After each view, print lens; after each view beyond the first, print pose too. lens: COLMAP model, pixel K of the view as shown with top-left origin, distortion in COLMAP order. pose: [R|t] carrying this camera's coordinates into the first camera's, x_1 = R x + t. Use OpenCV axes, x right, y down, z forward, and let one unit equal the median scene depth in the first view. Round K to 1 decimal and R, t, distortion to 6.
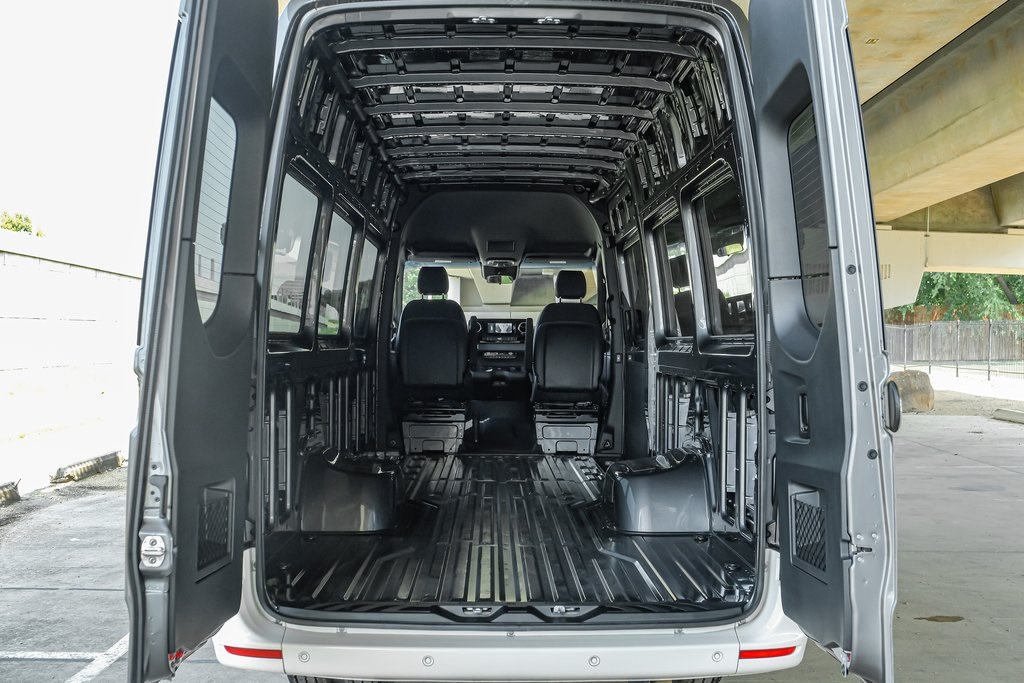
lens RADIAL K [[1169.0, 0, 504.2], [0, 1169.0, 347.1], [0, 0, 1]] dist [0.028897, 0.000000]
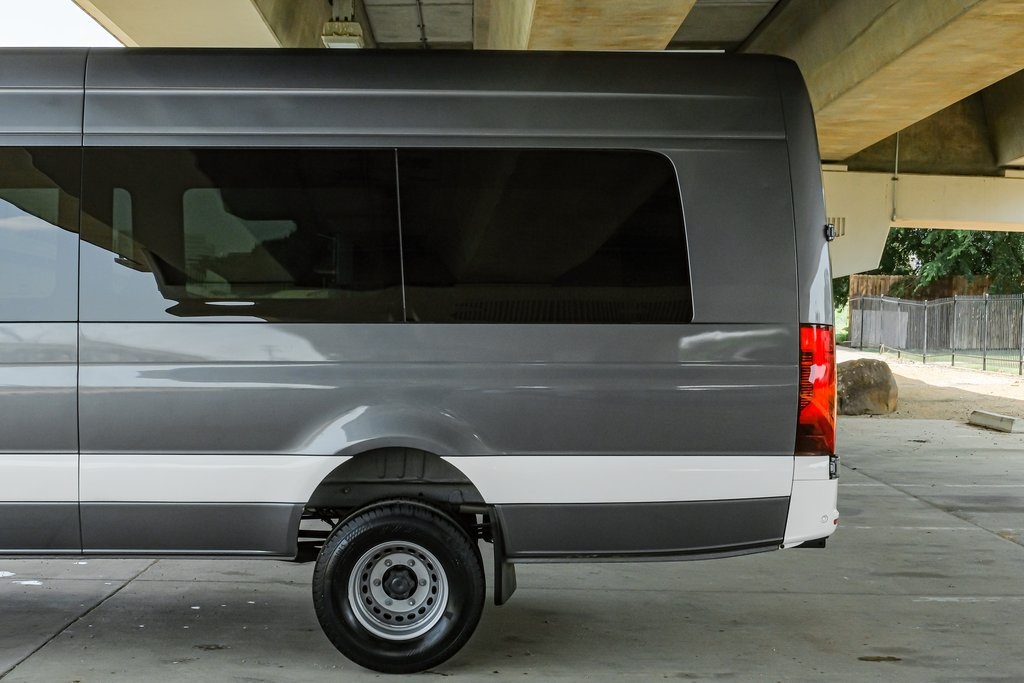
lens RADIAL K [[1545.1, 0, 423.4], [0, 1545.1, 377.6], [0, 0, 1]] dist [0.011740, 0.000000]
pose [[0.999263, 0.008342, -0.037469, 0.109175], [-0.007171, 0.999484, 0.031301, 0.002977], [0.037711, -0.031009, 0.998807, 0.001828]]
